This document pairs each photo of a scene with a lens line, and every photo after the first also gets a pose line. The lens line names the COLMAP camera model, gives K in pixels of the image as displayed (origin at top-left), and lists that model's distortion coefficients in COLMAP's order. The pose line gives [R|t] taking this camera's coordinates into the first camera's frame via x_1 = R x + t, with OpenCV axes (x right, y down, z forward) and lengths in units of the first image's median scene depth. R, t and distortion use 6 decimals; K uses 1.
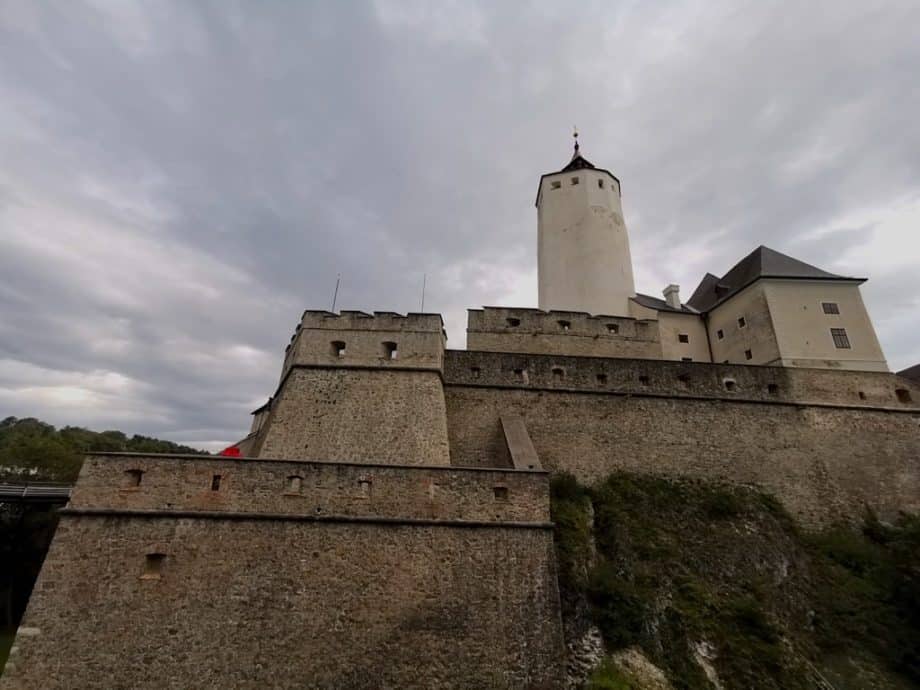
lens RADIAL K [[432.7, 0, 460.0], [0, 432.7, 345.0], [0, 0, 1]] dist [0.009409, 0.000383]
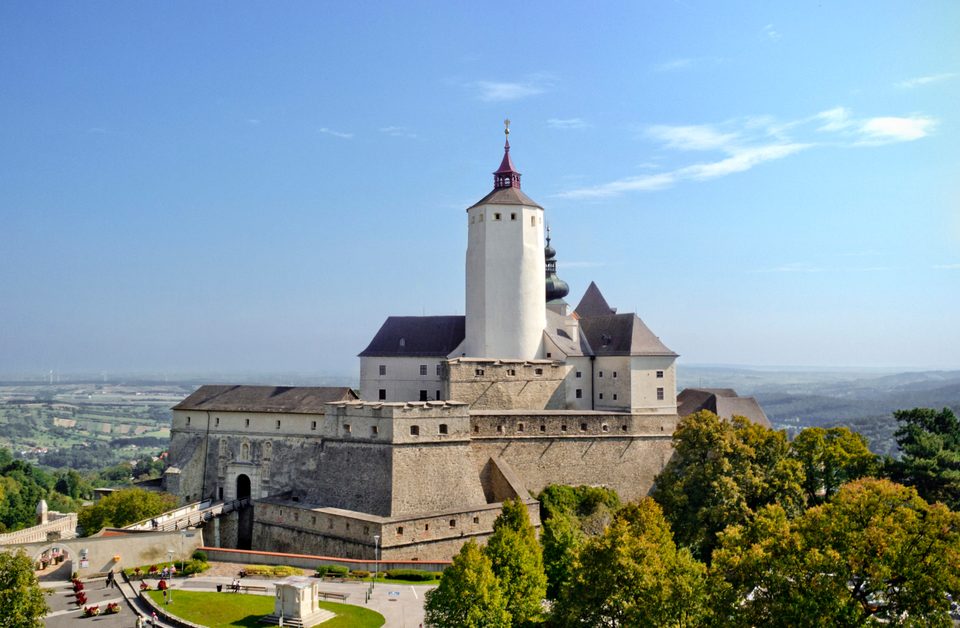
lens RADIAL K [[850.6, 0, 480.0], [0, 850.6, 314.0], [0, 0, 1]] dist [-0.006798, -0.000413]
pose [[0.881806, 0.006267, 0.471571, -1.437662], [-0.141560, 0.957322, 0.251984, -1.140325], [-0.449866, -0.288957, 0.845059, -1.529410]]
